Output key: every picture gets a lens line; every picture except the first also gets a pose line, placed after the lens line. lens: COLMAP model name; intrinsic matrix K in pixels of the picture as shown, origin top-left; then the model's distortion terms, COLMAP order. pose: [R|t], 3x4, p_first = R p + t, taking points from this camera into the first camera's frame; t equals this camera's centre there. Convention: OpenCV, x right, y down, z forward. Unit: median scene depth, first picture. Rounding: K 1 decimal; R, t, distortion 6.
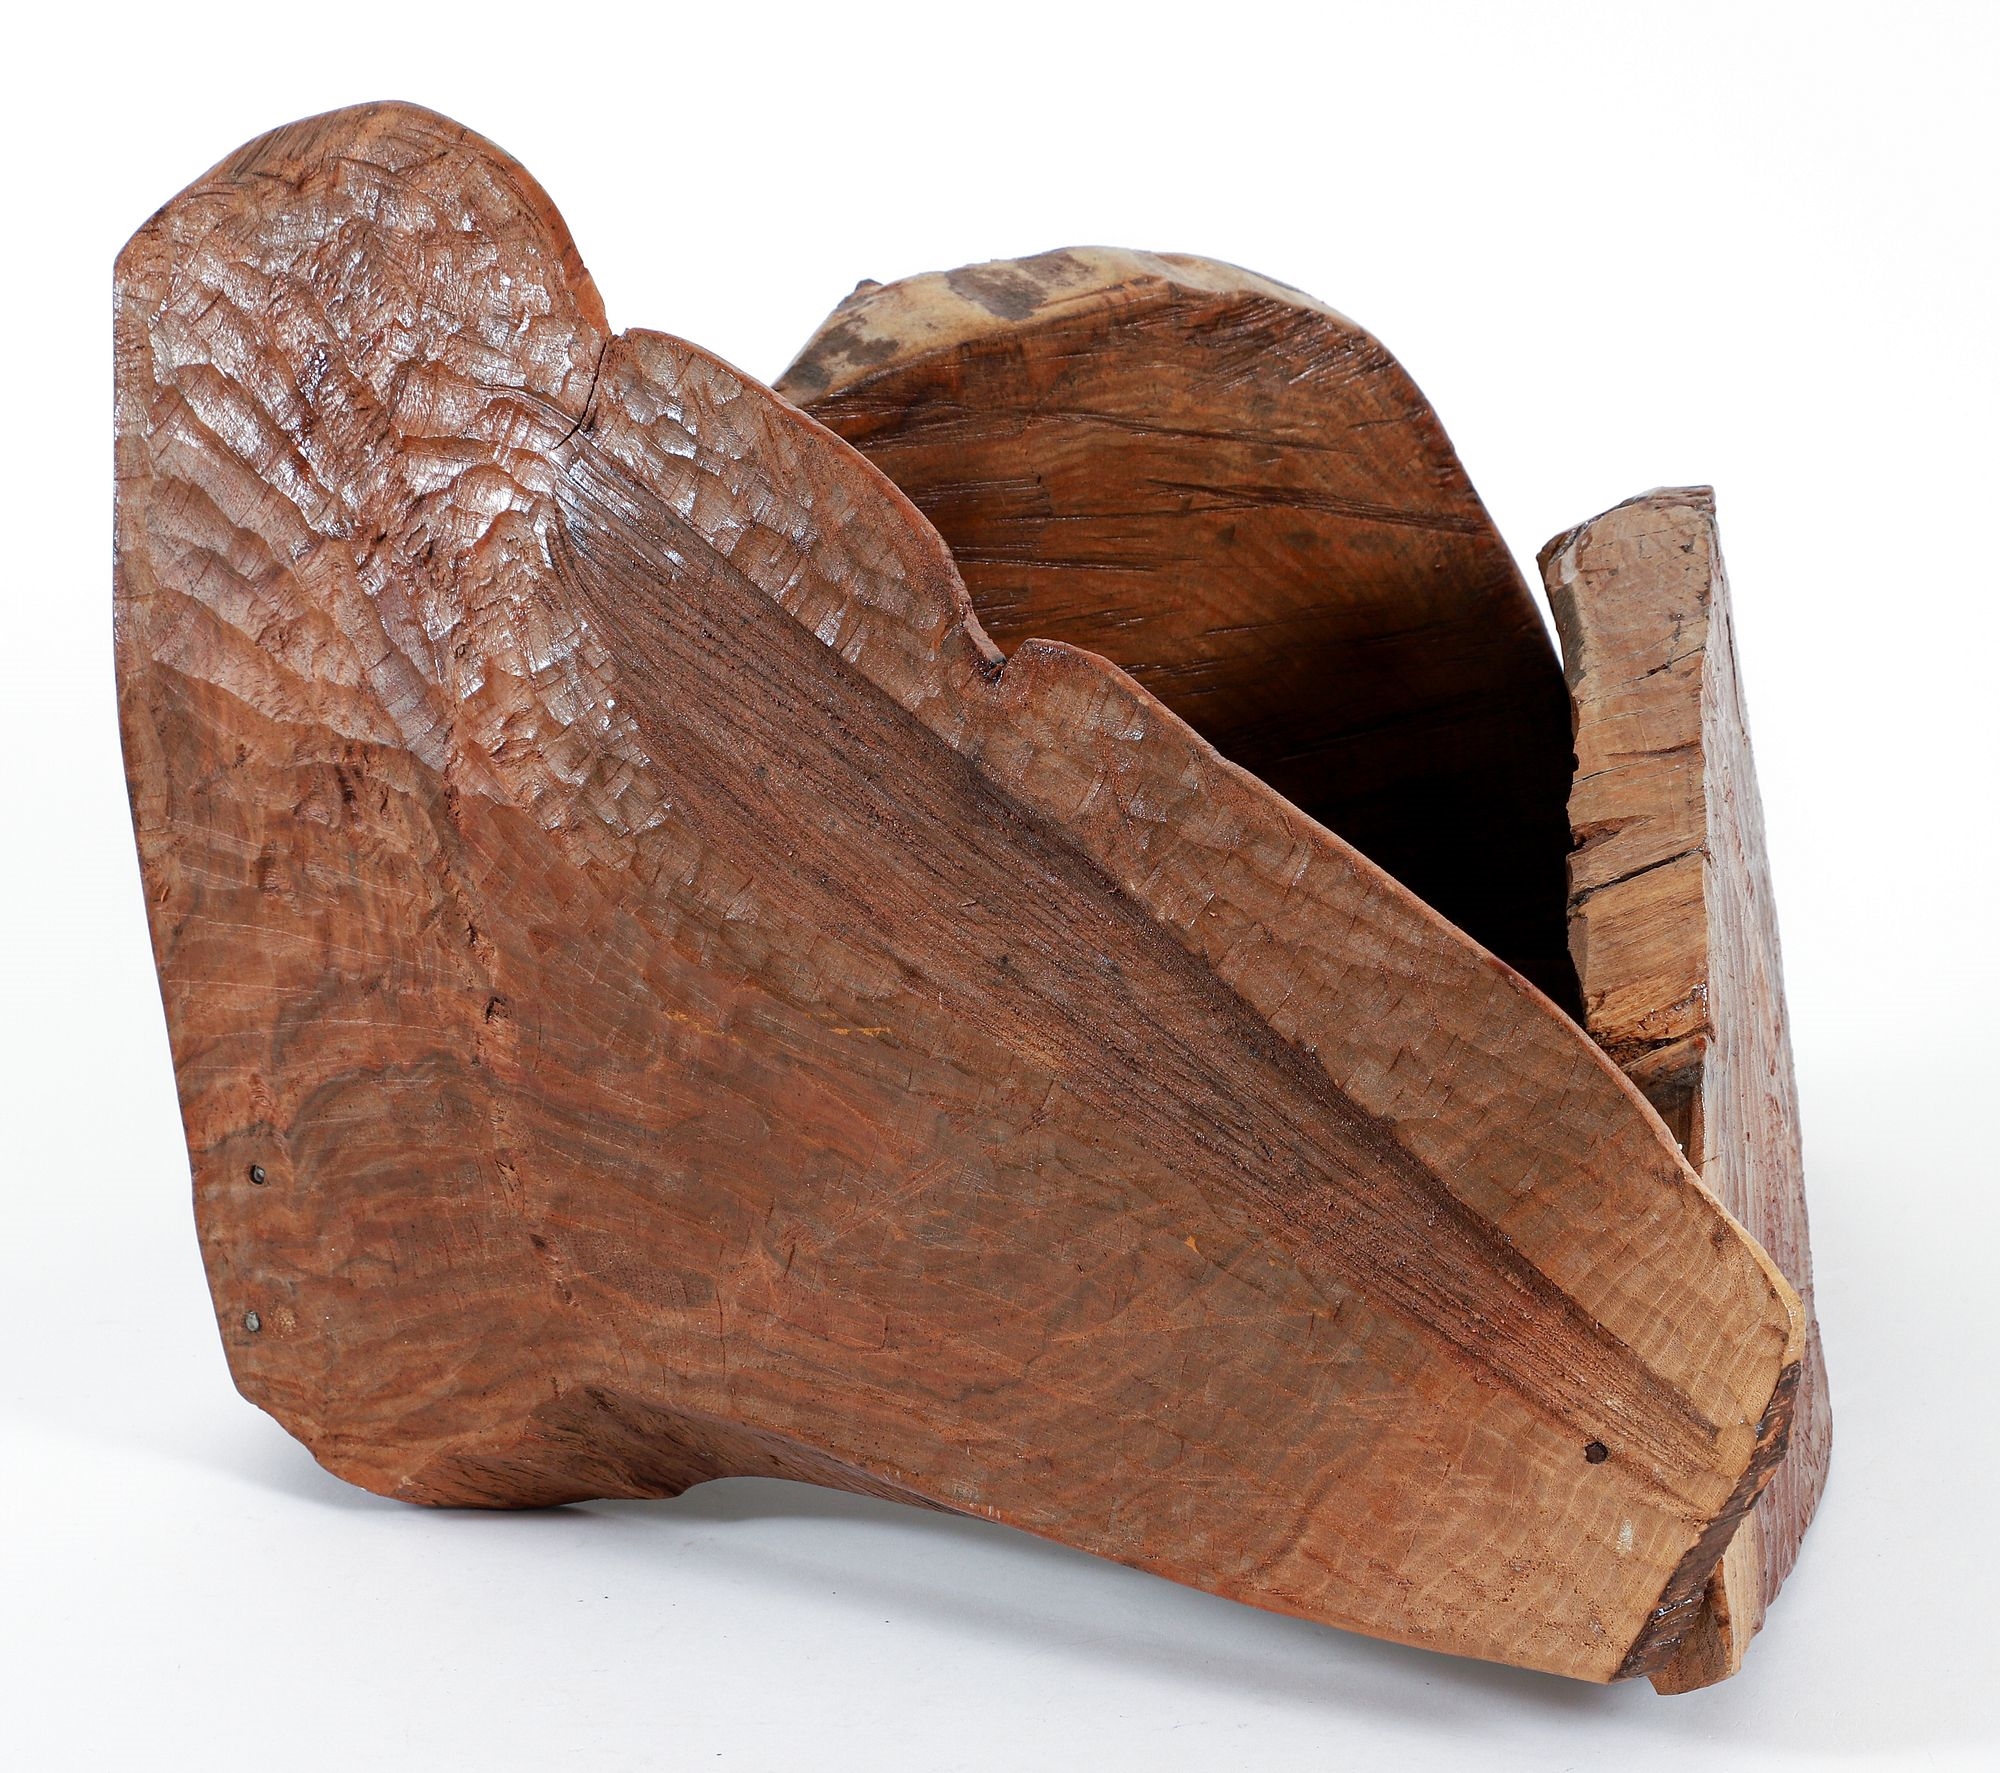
lens RADIAL K [[5221.3, 0, 1000.2], [0, 5221.3, 882.7], [0, 0, 1]] dist [0.184840, 0.000000]
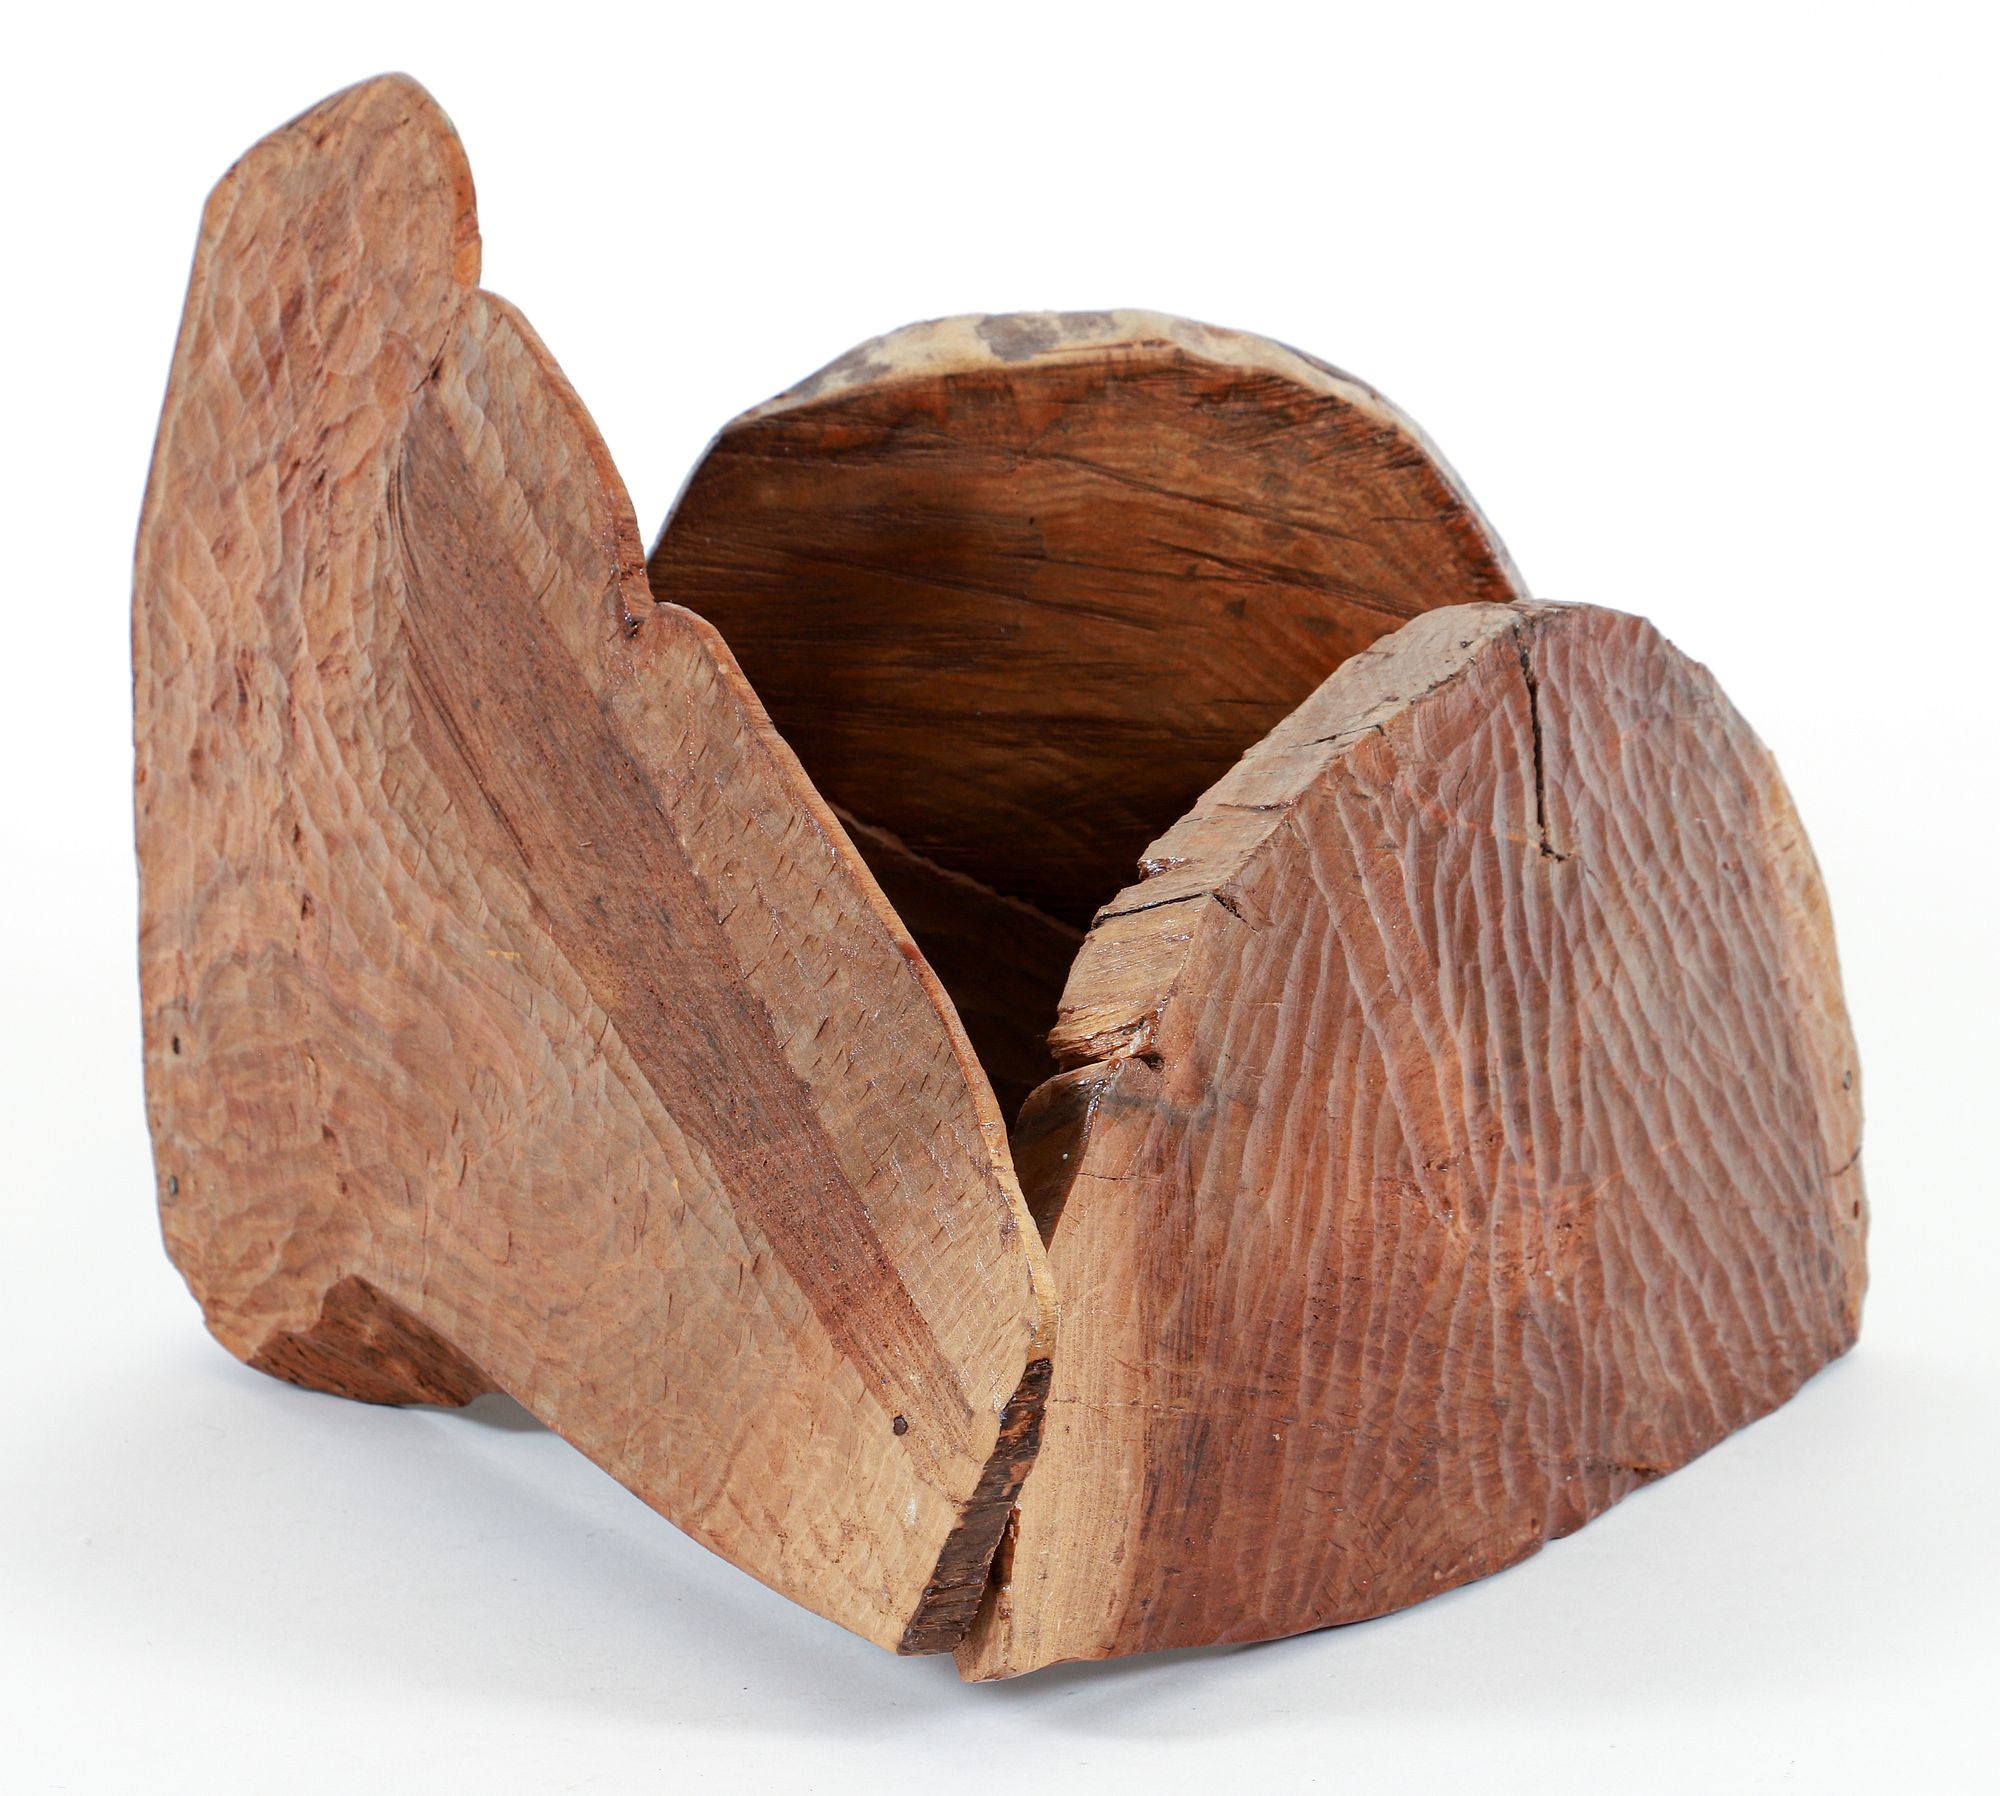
lens RADIAL K [[5459.2, 0, 1000.0], [0, 5459.2, 898.6], [0, 0, 1]] dist [0.103459, 0.000000]
pose [[0.935923, 0.154777, -0.316374, 0.371400], [-0.169978, 0.985227, -0.020846, 0.020735], [0.308474, 0.073287, 0.948405, -0.018933]]
